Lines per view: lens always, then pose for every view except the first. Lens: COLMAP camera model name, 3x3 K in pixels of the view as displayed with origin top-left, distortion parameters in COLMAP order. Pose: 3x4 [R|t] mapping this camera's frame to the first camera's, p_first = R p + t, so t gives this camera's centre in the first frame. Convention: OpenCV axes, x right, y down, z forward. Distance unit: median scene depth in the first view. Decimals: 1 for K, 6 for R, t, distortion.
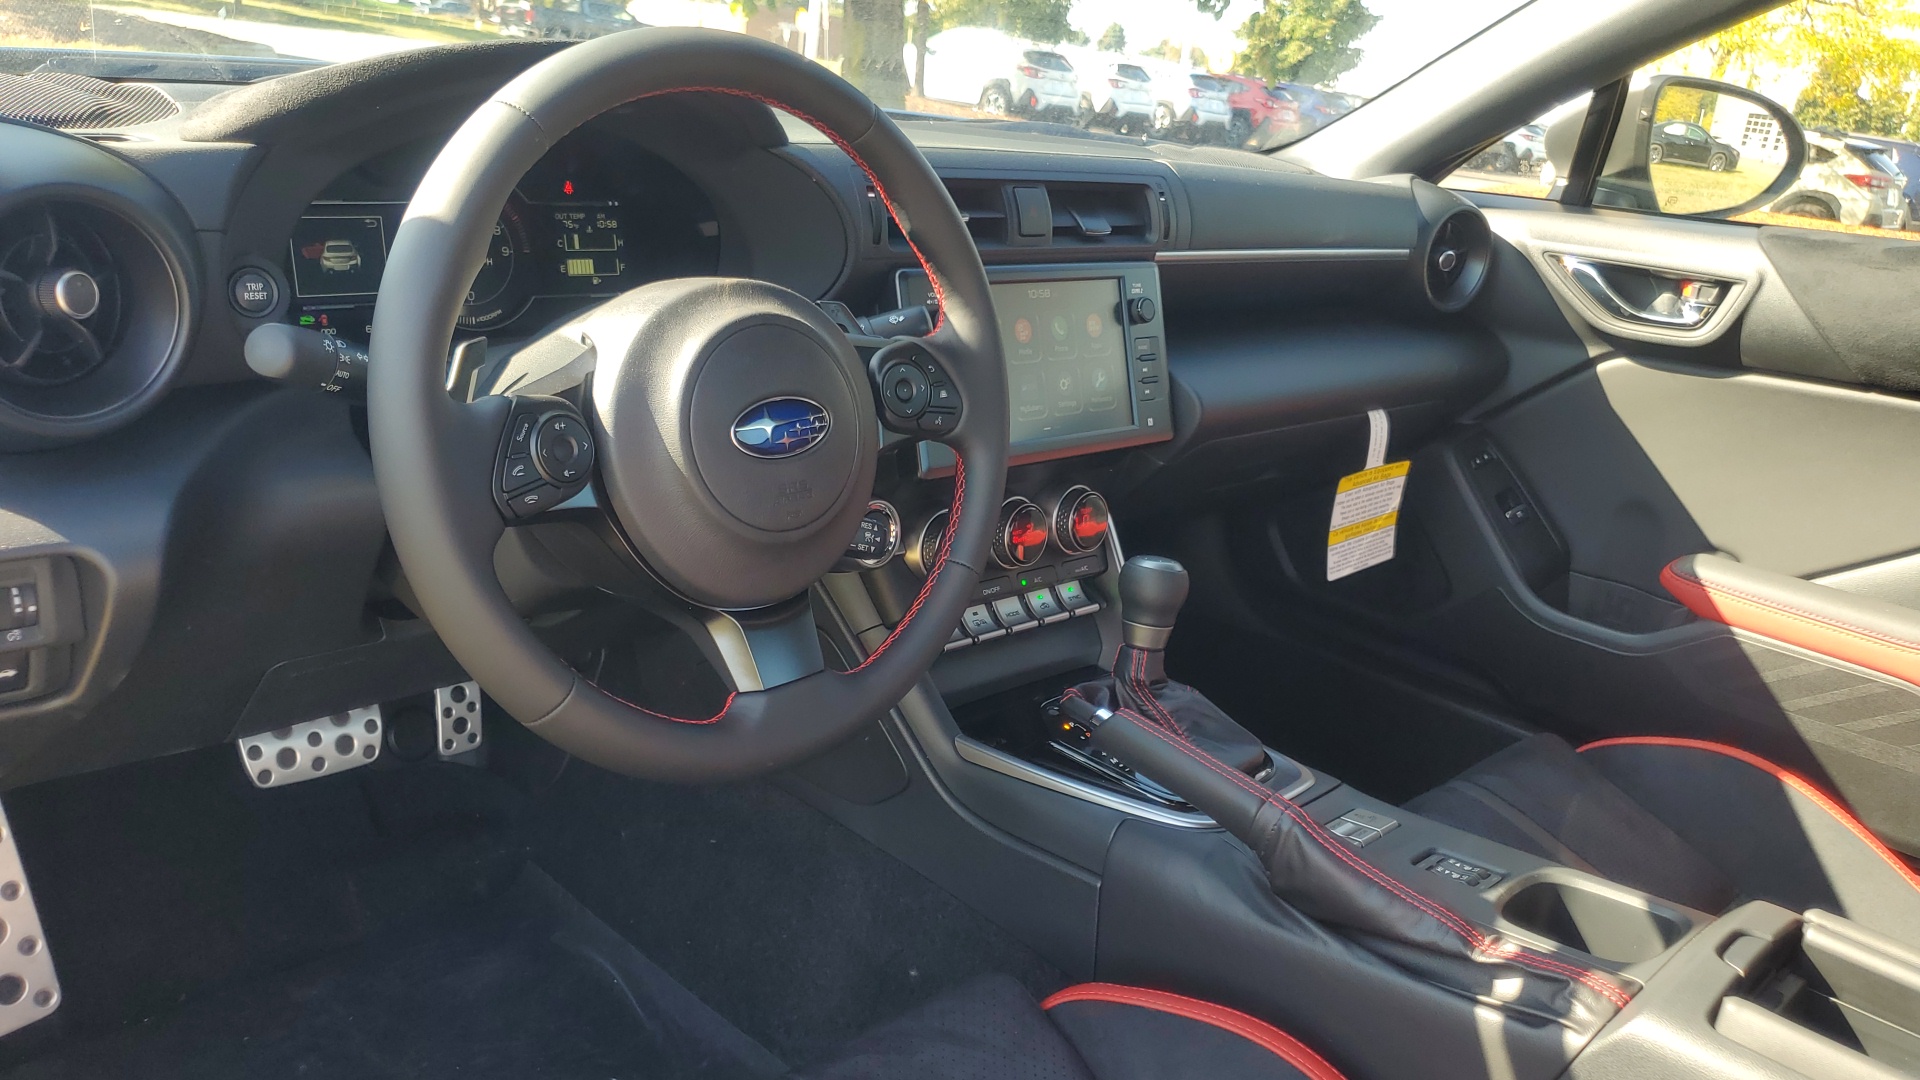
lens RADIAL K [[1491.1, 0, 949.0], [0, 1491.1, 521.9], [0, 0, 1]] dist [0.026056, -0.053110]
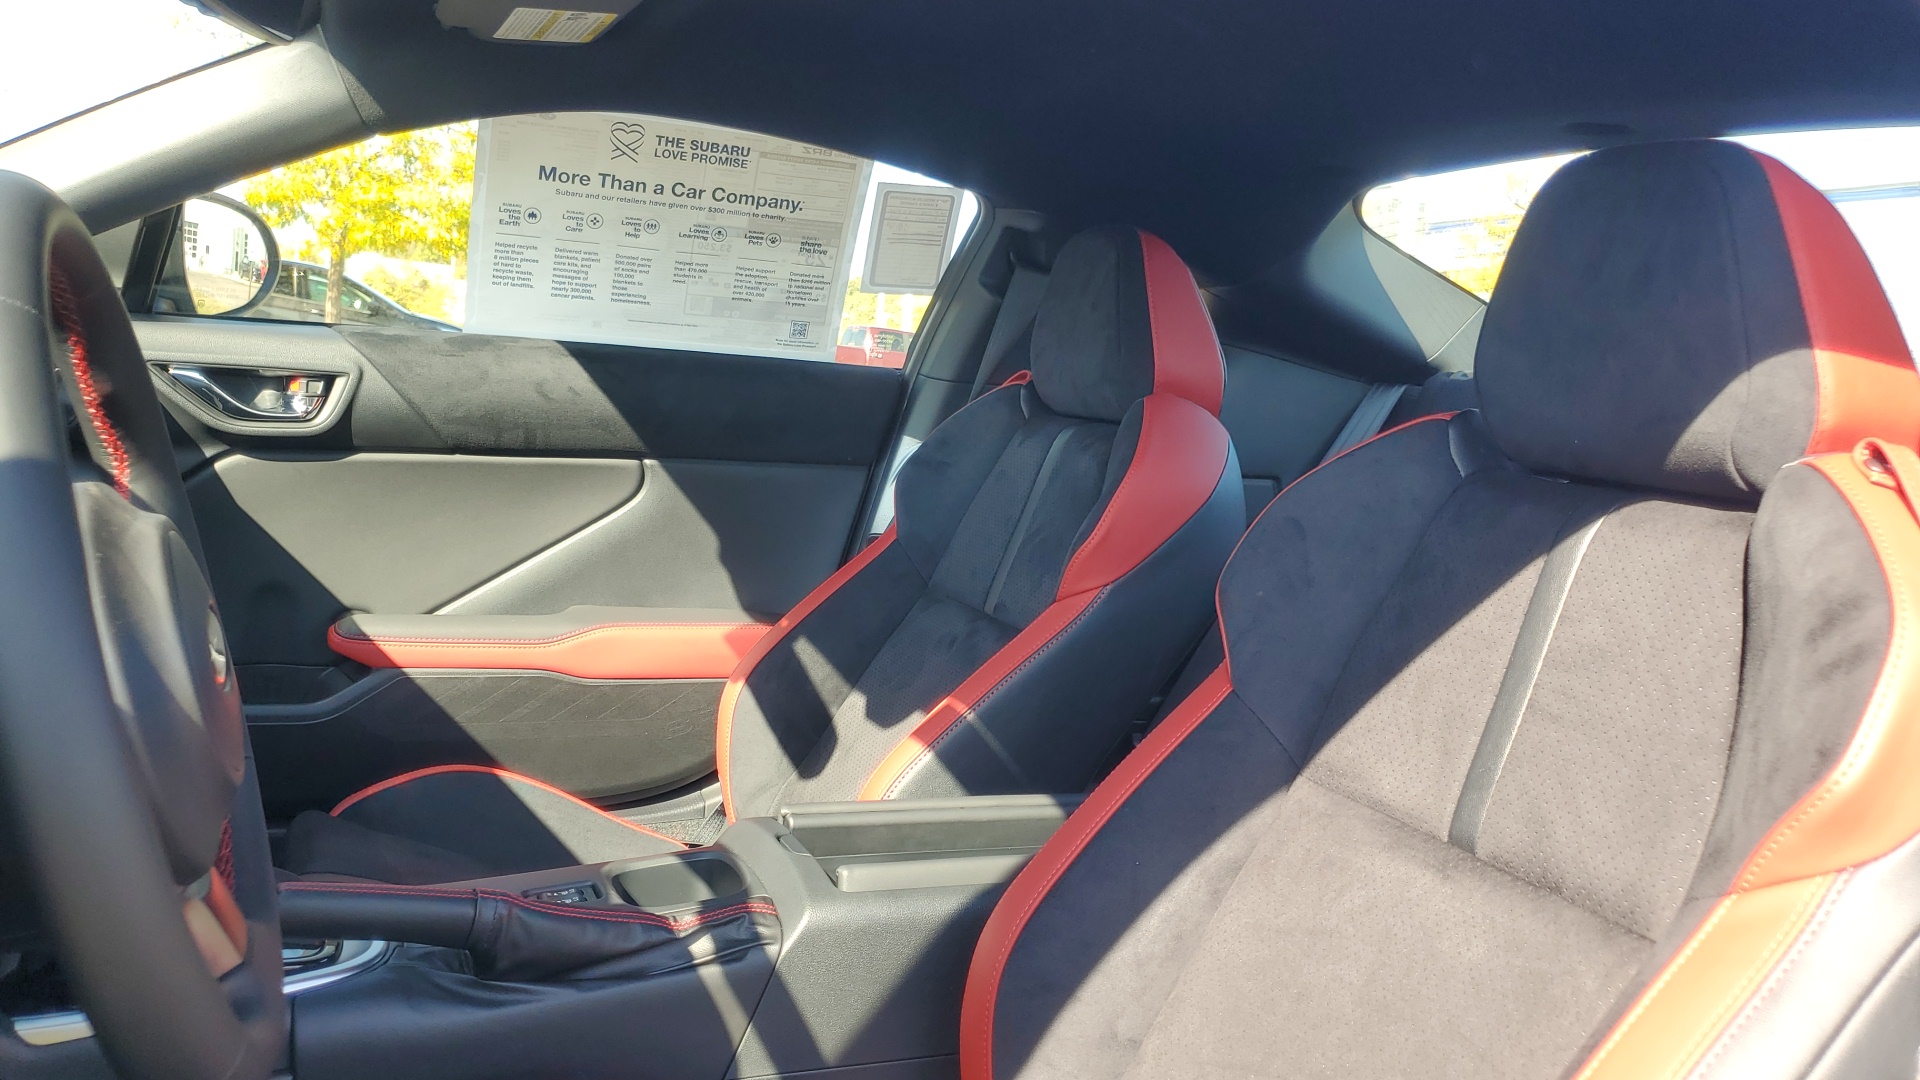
lens RADIAL K [[1491.1, 0, 957.5], [0, 1491.1, 526.5], [0, 0, 1]] dist [0.026056, -0.053110]
pose [[0.352610, -0.172584, 0.919718, -0.368557], [0.206716, 0.972931, 0.103316, -0.067374], [-0.912652, 0.153690, 0.378741, 0.154780]]
